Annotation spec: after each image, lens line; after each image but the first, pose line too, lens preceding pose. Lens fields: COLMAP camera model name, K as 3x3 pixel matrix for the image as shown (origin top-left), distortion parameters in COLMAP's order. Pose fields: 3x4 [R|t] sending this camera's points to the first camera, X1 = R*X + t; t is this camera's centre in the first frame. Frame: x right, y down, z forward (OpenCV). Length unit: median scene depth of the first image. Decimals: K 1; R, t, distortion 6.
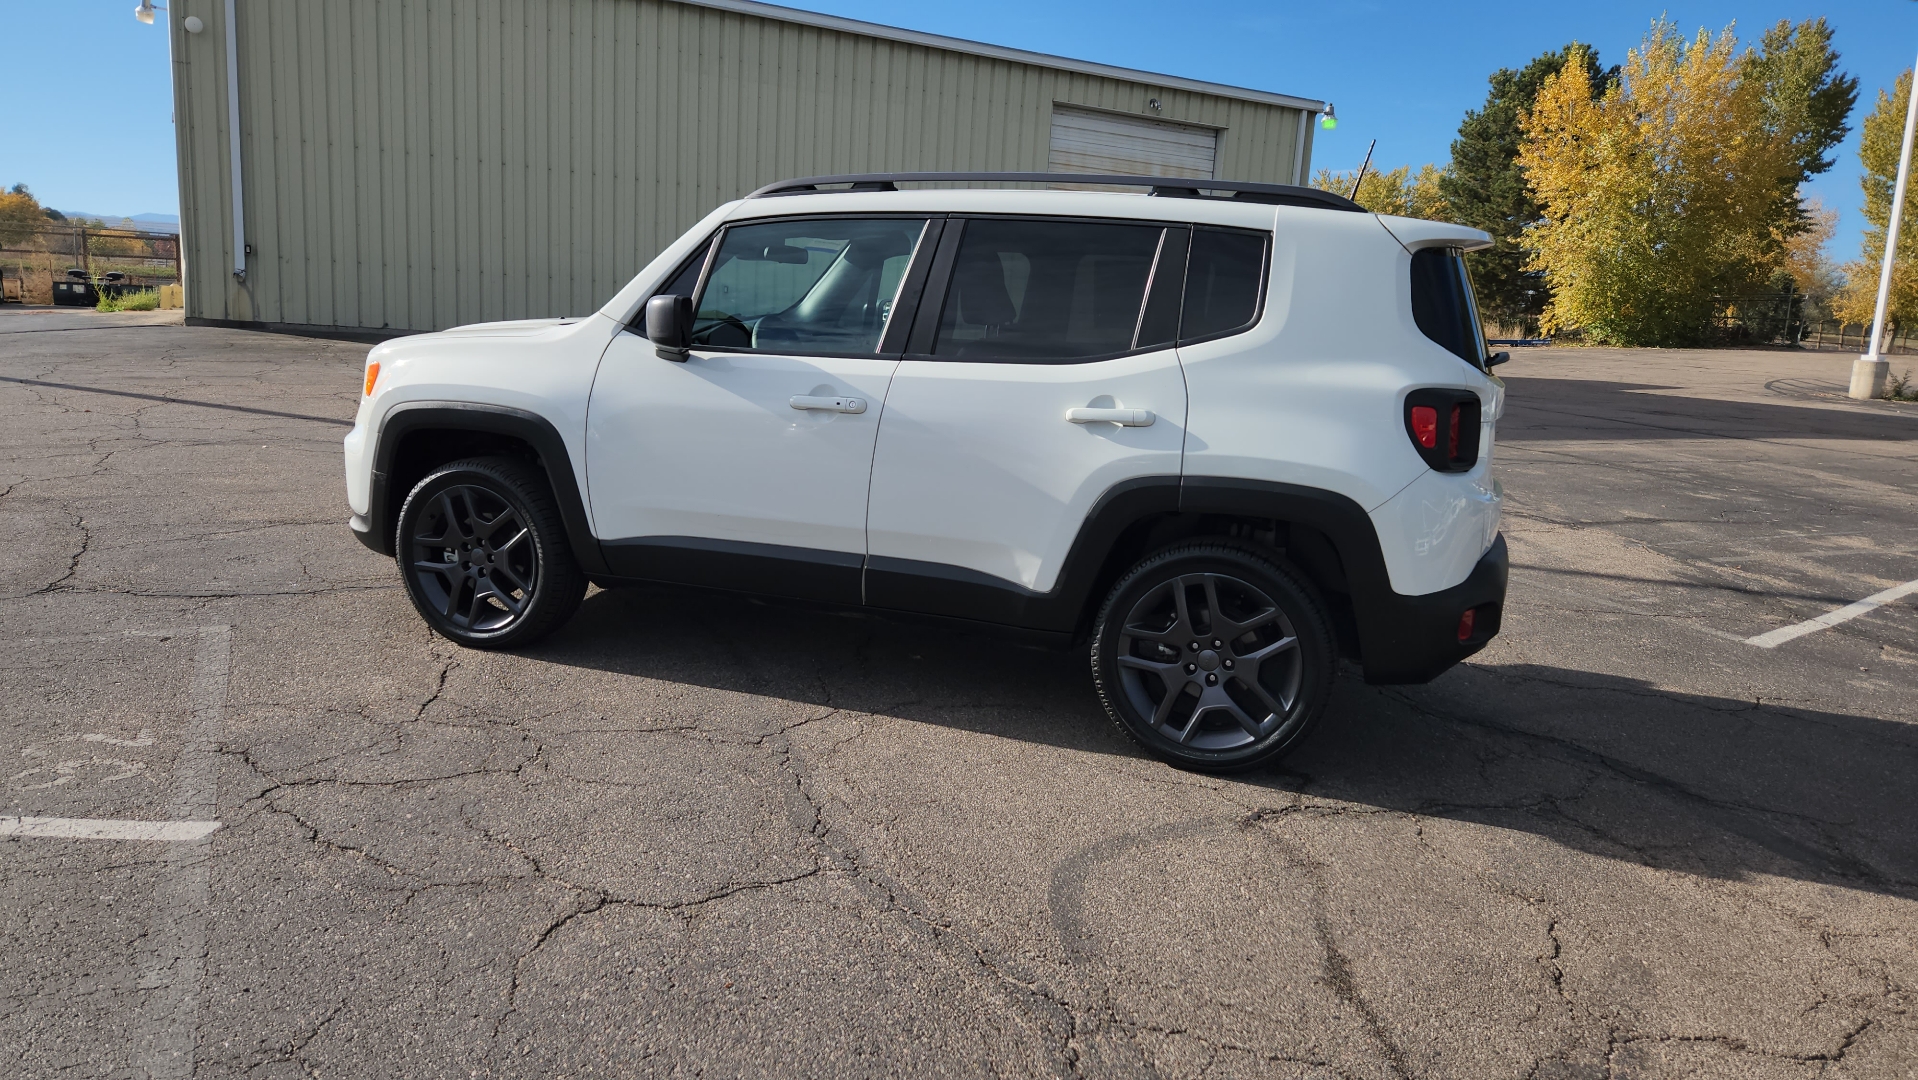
lens RADIAL K [[1283.9, 0, 934.2], [0, 1283.9, 546.1], [0, 0, 1]] dist [0.068841, -0.051665]
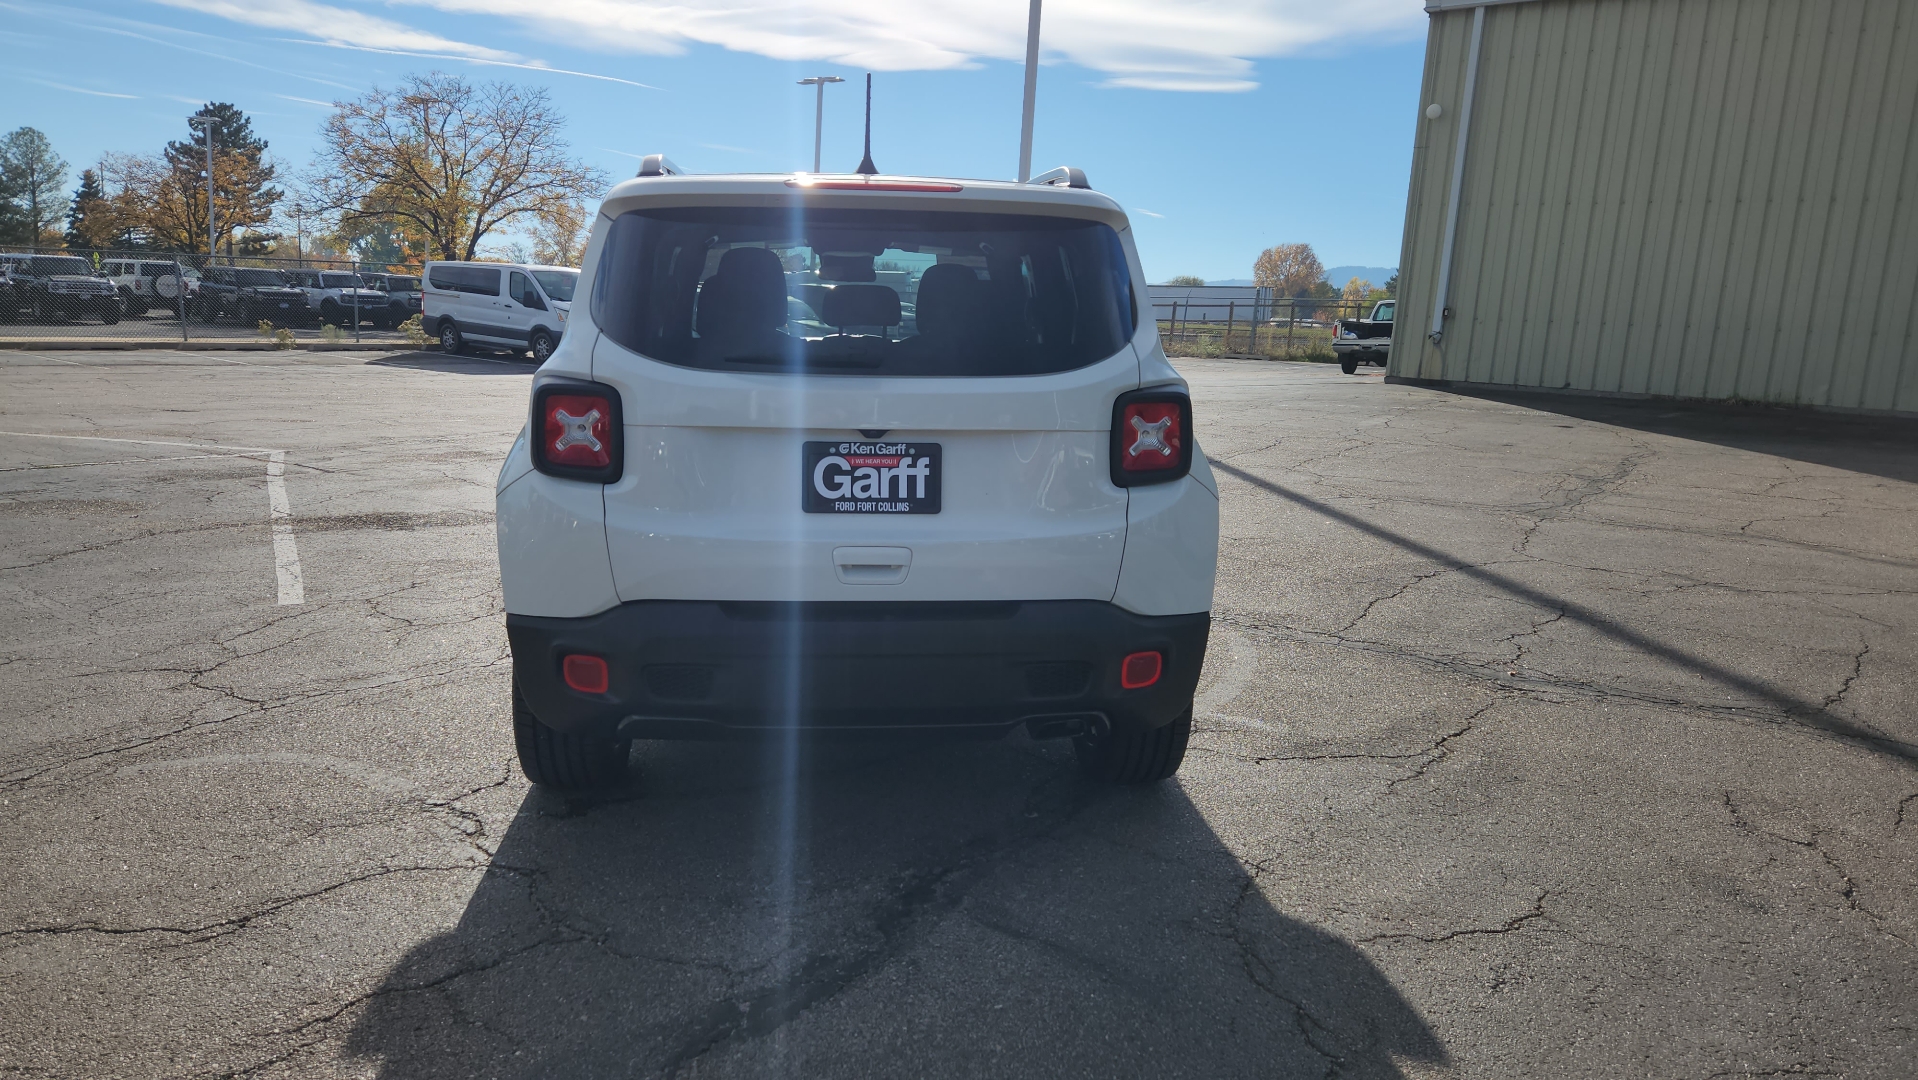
lens RADIAL K [[1283.9, 0, 913.3], [0, 1283.9, 540.2], [0, 0, 1]] dist [0.068841, -0.051665]
pose [[0.422338, 0.122706, -0.898094, 0.991426], [-0.178606, 0.982636, 0.050266, -0.079916], [0.888668, 0.139176, 0.436921, 0.677819]]
